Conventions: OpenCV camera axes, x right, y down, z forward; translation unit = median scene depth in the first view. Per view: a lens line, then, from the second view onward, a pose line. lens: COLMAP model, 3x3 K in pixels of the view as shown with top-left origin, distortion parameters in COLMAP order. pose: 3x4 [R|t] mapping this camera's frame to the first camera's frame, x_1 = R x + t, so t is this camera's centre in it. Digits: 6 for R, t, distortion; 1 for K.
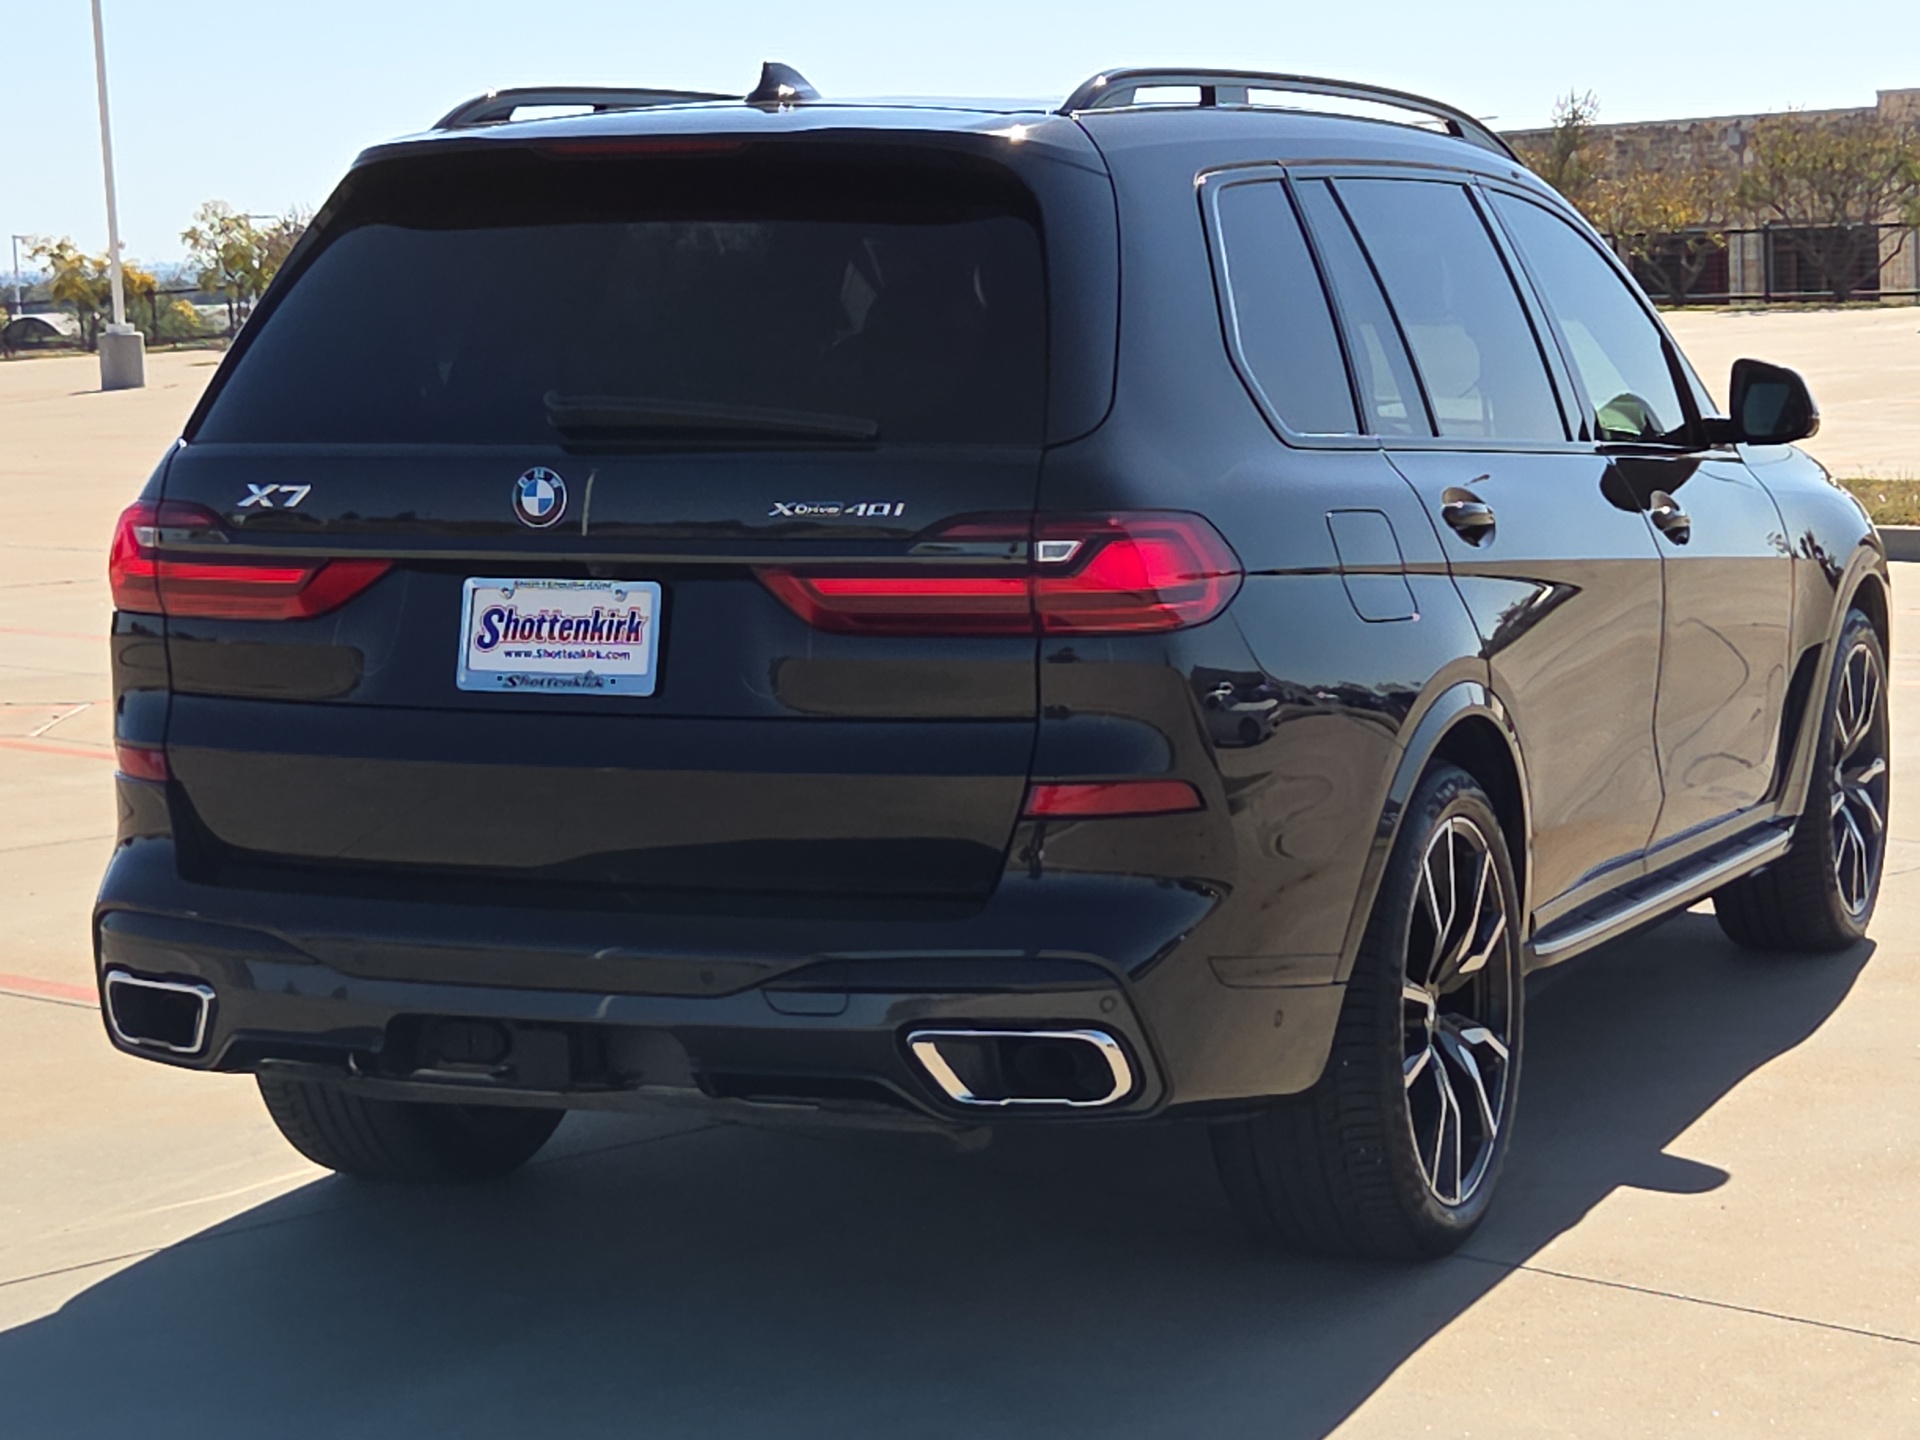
lens RADIAL K [[4335.1, 0, 960.0], [0, 4335.1, 720.0], [0, 0, 1]] dist [0.198802, -0.822069]
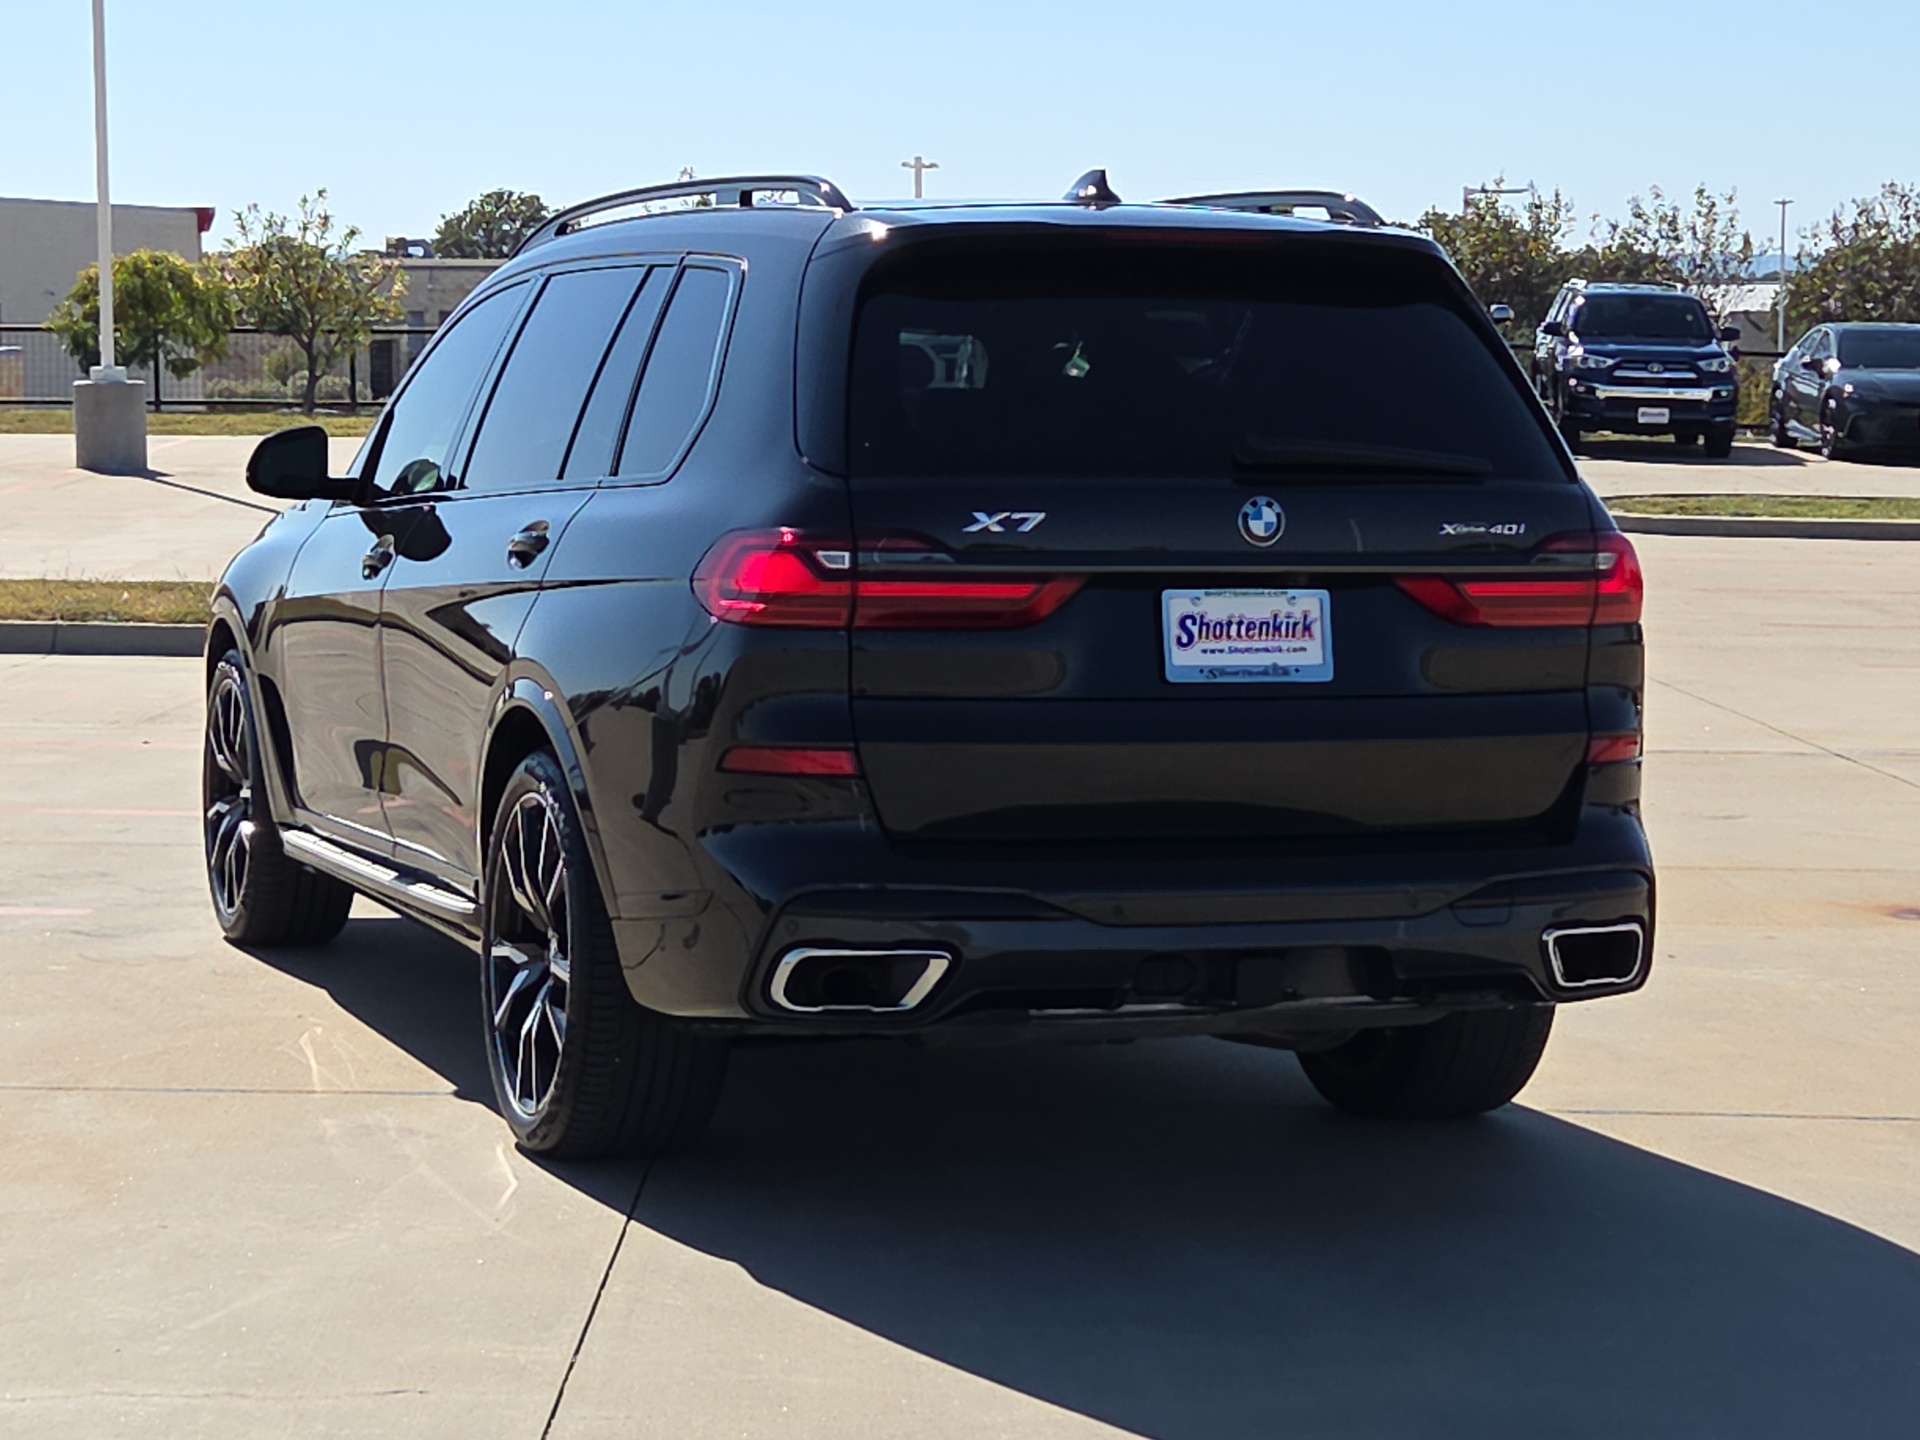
lens RADIAL K [[4335.1, 0, 960.0], [0, 4335.1, 720.0], [0, 0, 1]] dist [0.198802, -0.822069]
pose [[0.728939, -0.027536, 0.684024, -0.983868], [0.046731, 0.998862, -0.009589, 0.012360], [-0.682982, 0.038954, 0.729396, 0.165526]]
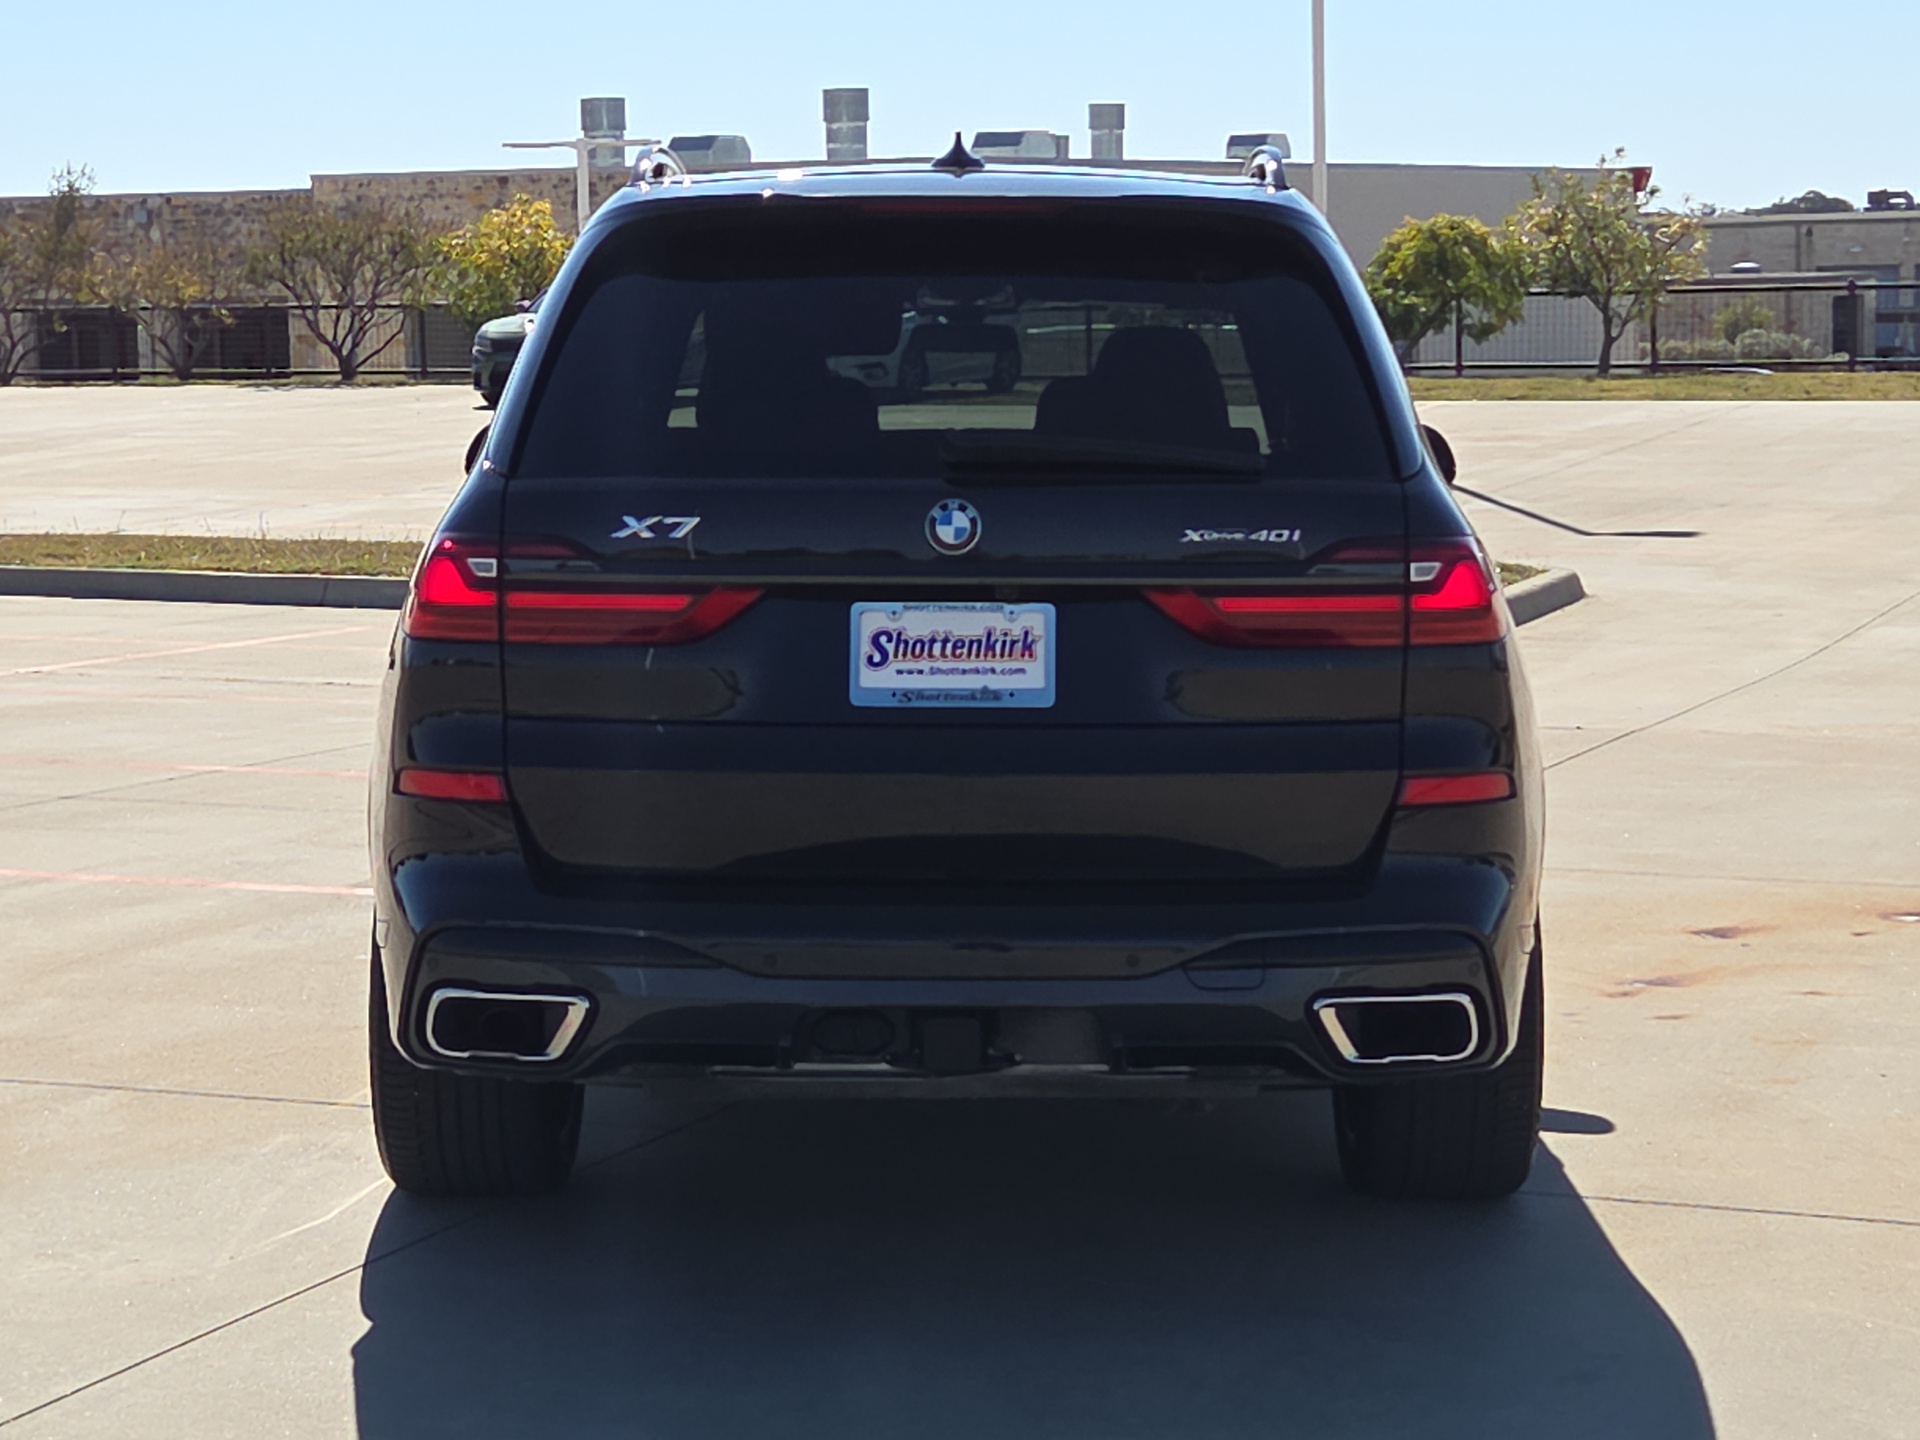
lens RADIAL K [[4335.1, 0, 960.0], [0, 4335.1, 720.0], [0, 0, 1]] dist [0.198802, -0.822069]
pose [[0.921018, -0.018190, 0.389096, -0.511707], [0.025165, 0.999601, -0.012837, 0.011012], [-0.388707, 0.021615, 0.921108, 0.000082]]
